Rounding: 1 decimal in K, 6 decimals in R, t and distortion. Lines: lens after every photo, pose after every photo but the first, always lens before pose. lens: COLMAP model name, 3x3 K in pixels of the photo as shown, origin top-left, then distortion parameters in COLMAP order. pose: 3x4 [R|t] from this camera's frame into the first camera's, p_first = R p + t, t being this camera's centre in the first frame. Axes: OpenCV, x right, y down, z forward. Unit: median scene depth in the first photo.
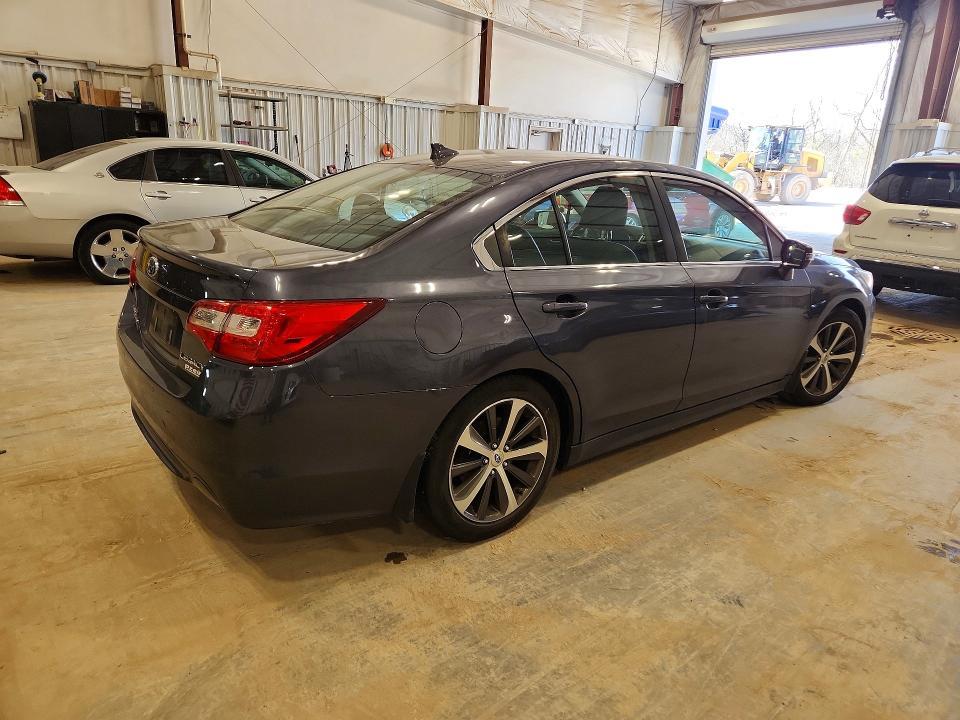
lens RADIAL K [[628.4, 0, 480.0], [0, 628.4, 360.0], [0, 0, 1]] dist [-0.000796, -0.003541]
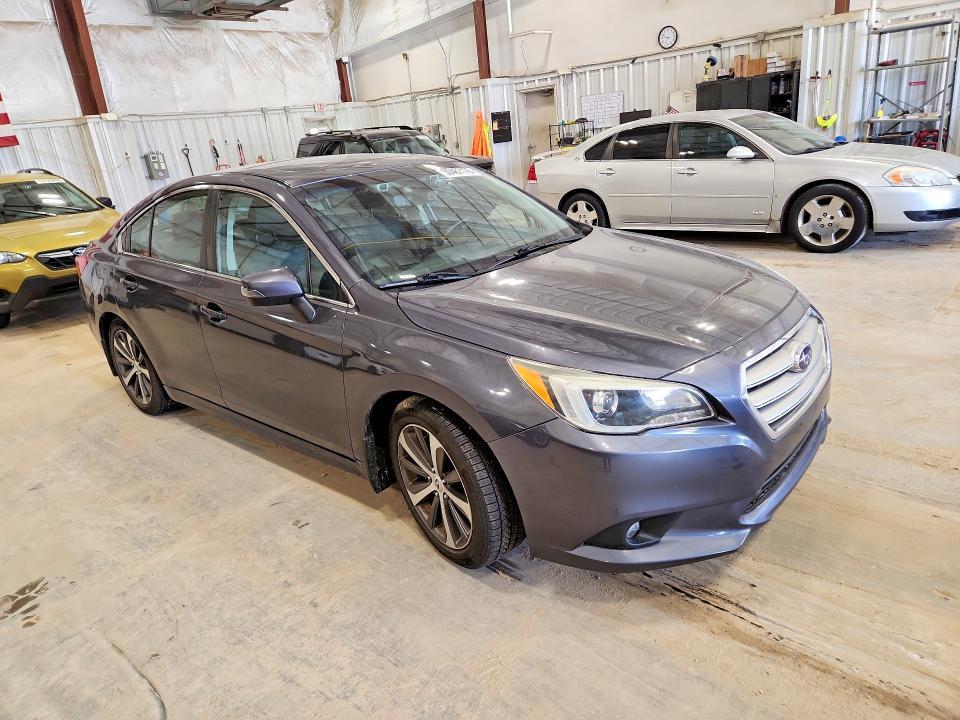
lens RADIAL K [[628.4, 0, 480.0], [0, 628.4, 360.0], [0, 0, 1]] dist [-0.000796, -0.003541]
pose [[0.200485, 0.257299, -0.945306, 1.361314], [-0.179634, 0.958192, 0.222709, -0.302947], [0.963088, 0.125159, 0.238322, 1.129827]]
